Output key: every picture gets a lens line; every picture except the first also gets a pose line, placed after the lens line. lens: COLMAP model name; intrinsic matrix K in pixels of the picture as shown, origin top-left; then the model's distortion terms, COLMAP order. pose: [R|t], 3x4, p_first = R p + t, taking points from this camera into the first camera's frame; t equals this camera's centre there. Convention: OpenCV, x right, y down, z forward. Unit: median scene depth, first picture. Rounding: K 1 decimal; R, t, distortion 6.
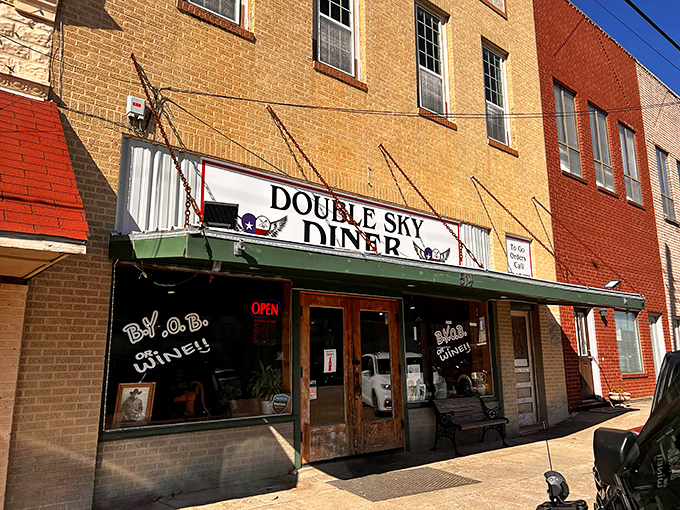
lens RADIAL K [[502.5, 0, 339.7], [0, 502.5, 256.2], [0, 0, 1]] dist [0.052941, -0.000808]
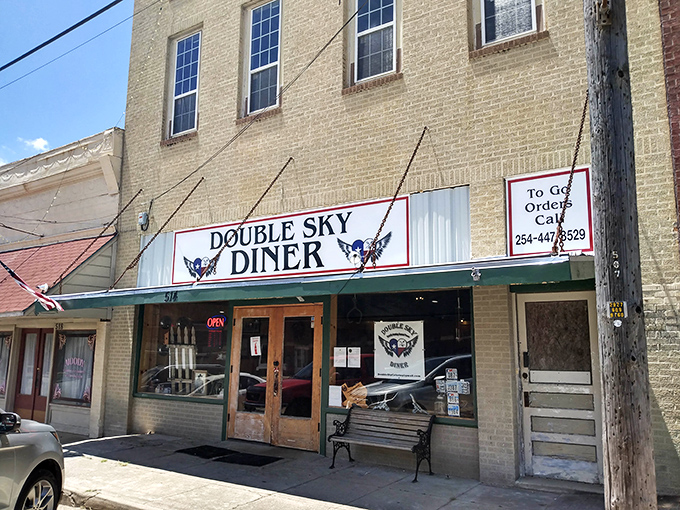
lens RADIAL K [[546.9, 0, 340.5], [0, 546.9, 255.6], [0, 0, 1]] dist [0.013015, 0.002983]
pose [[0.312822, -0.146754, -0.938406, 1.186543], [0.173762, 0.980160, -0.095360, 0.107980], [0.933782, -0.133228, 0.332116, 0.712821]]
